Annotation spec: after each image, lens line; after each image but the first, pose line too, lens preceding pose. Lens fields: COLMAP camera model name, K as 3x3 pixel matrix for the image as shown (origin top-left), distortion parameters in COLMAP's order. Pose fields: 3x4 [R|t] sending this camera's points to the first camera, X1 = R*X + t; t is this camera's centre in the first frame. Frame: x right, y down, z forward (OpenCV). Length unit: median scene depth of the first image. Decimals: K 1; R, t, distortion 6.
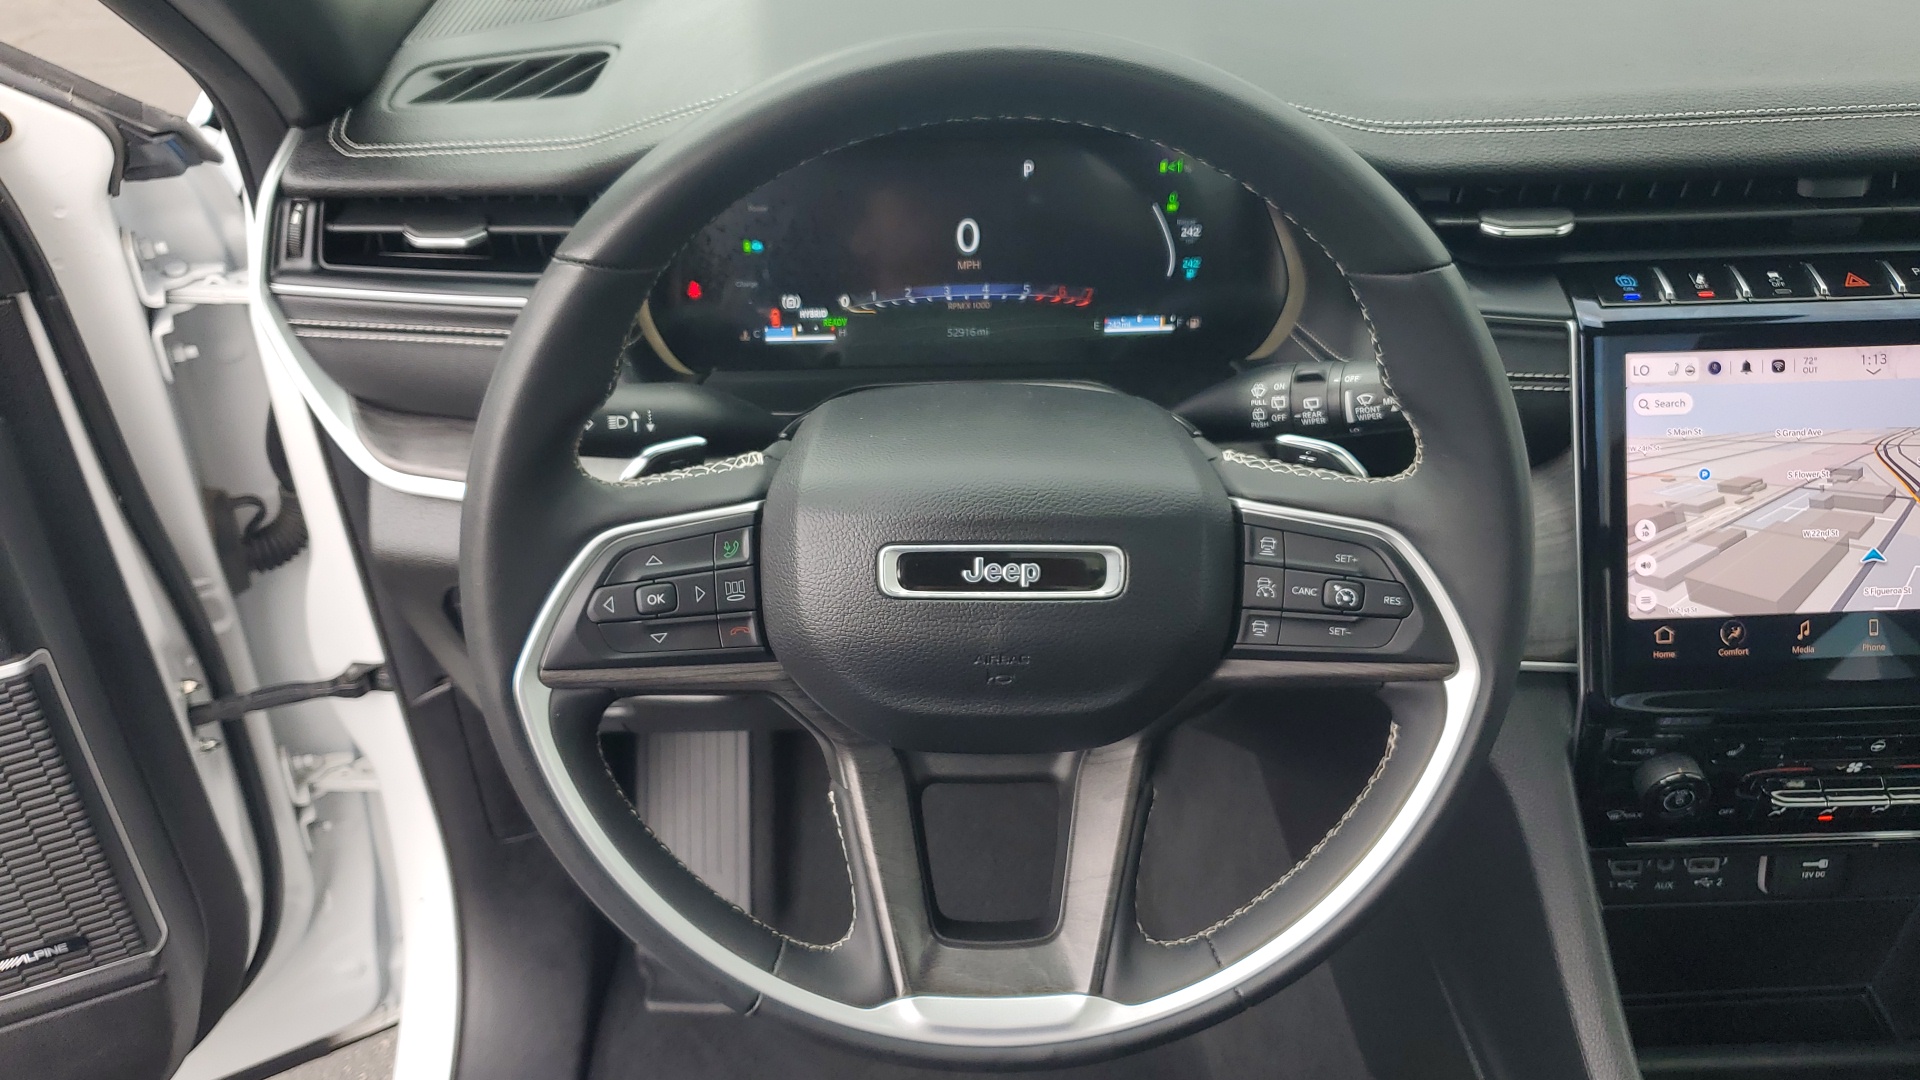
lens RADIAL K [[1522.9, 0, 949.5], [0, 1522.9, 529.0], [0, 0, 1]] dist [0.041818, -0.037442]
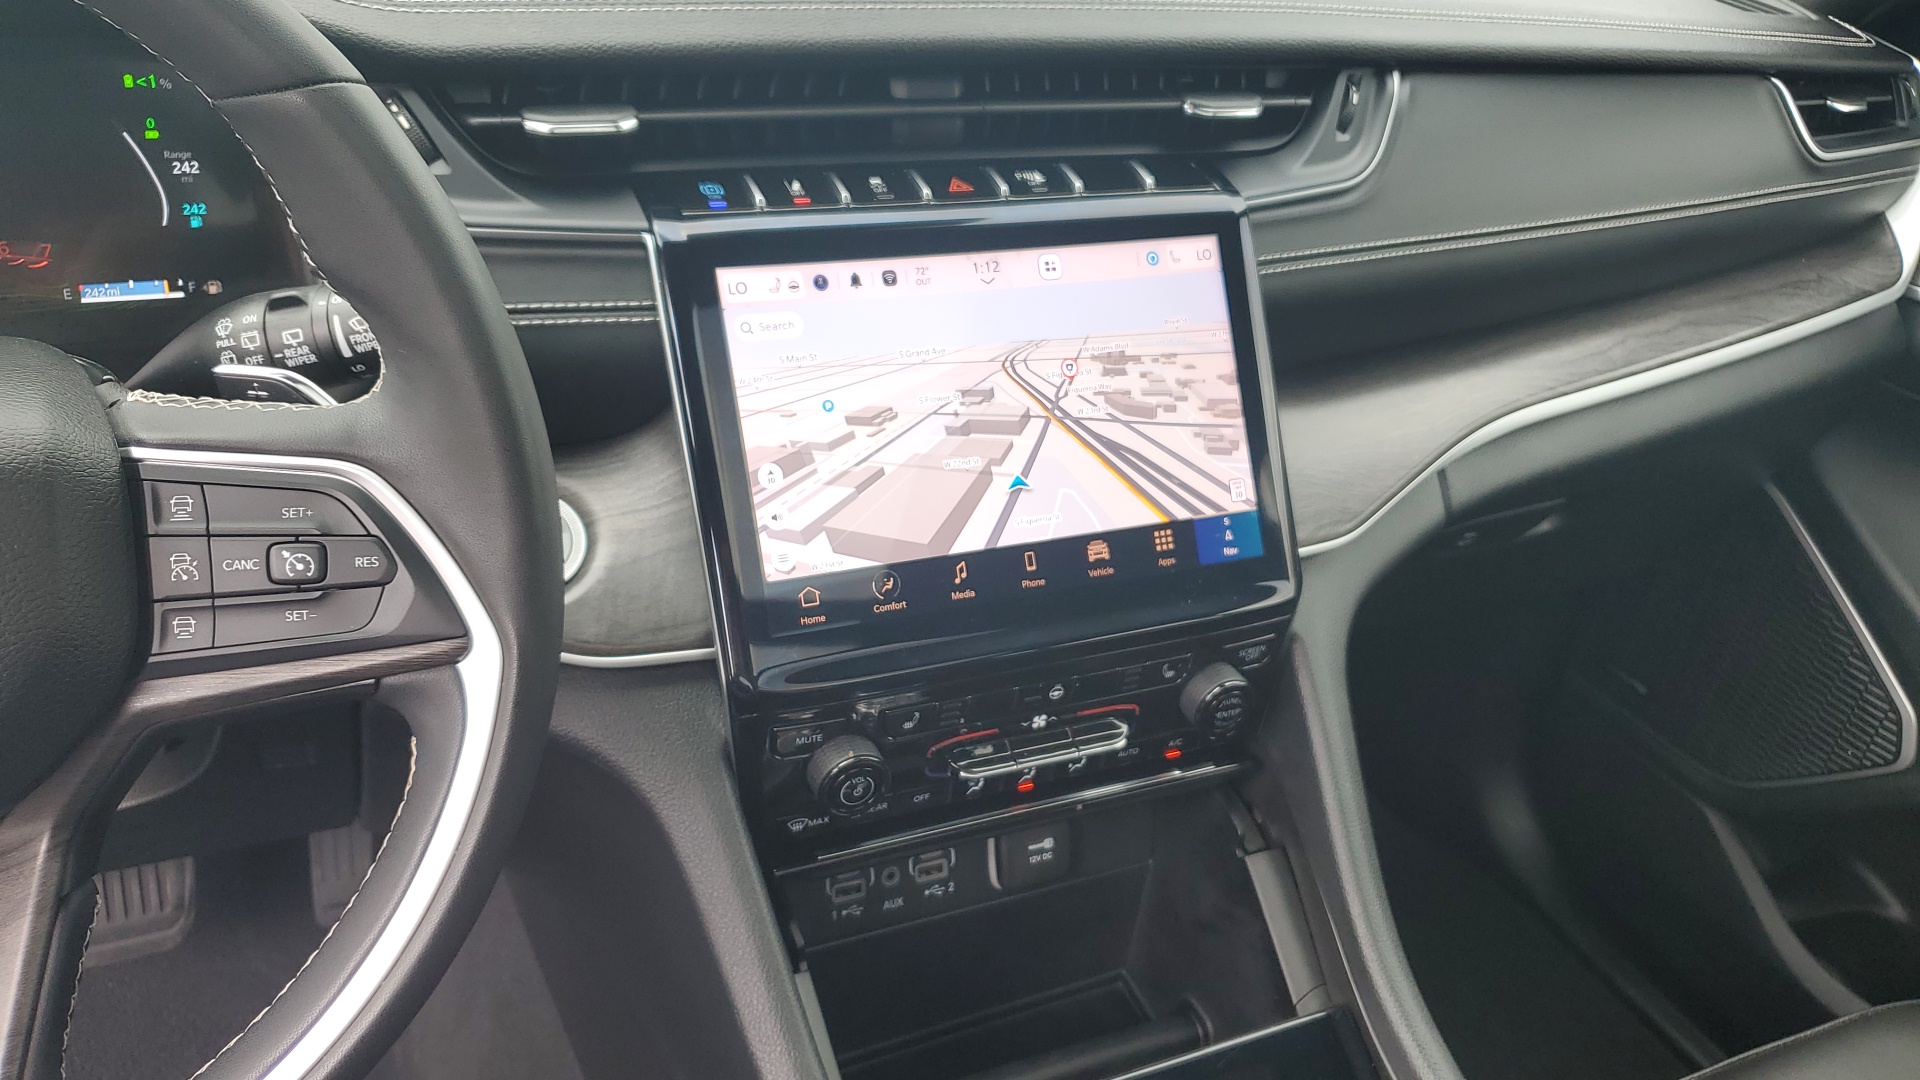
lens RADIAL K [[1522.9, 0, 931.5], [0, 1522.9, 541.8], [0, 0, 1]] dist [0.041818, -0.037442]
pose [[0.927238, -0.109102, 0.358228, 0.233200], [0.138527, 0.988691, -0.057446, 0.096962], [-0.347909, 0.102891, 0.931865, 0.193854]]
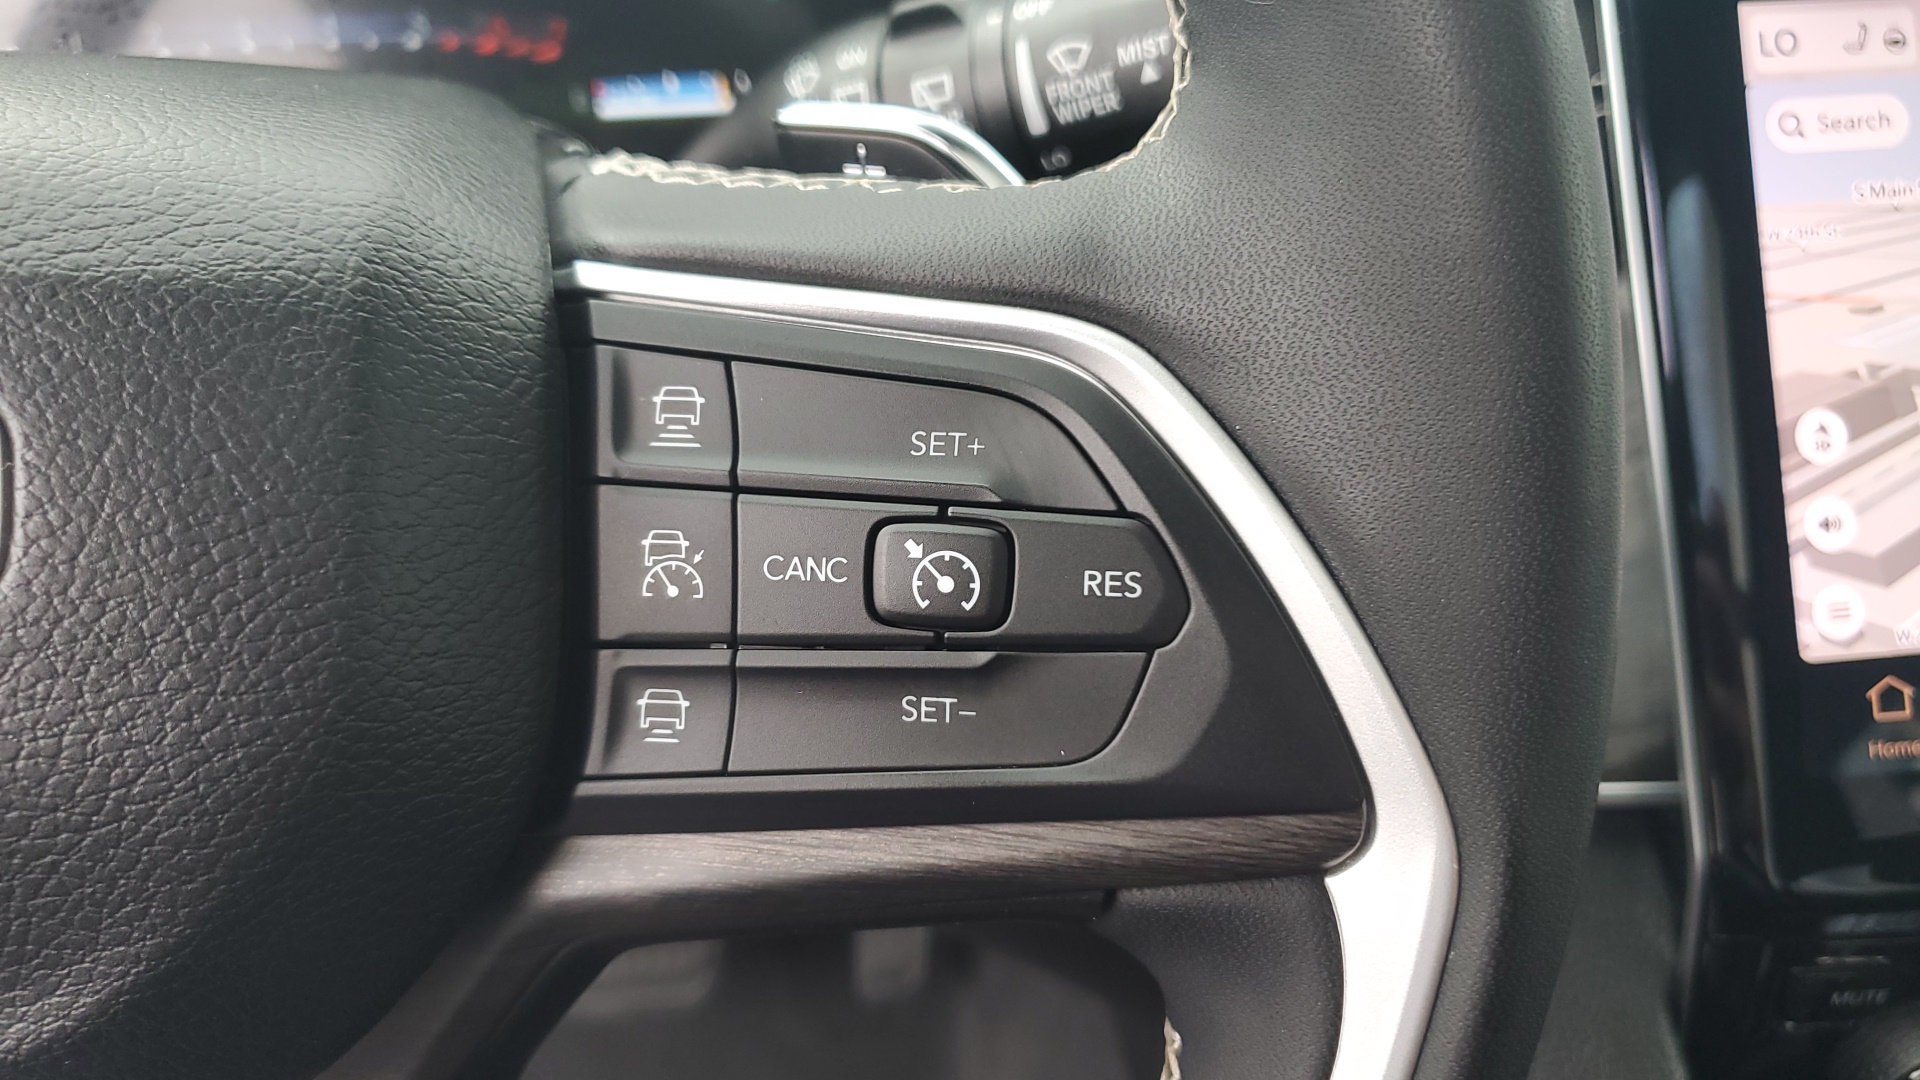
lens RADIAL K [[1522.9, 0, 966.5], [0, 1522.9, 530.5], [0, 0, 1]] dist [0.041818, -0.037442]
pose [[0.997776, -0.043805, 0.050242, 0.210087], [0.048152, 0.994879, -0.088861, 0.050198], [-0.046092, 0.091082, 0.994776, 0.614548]]
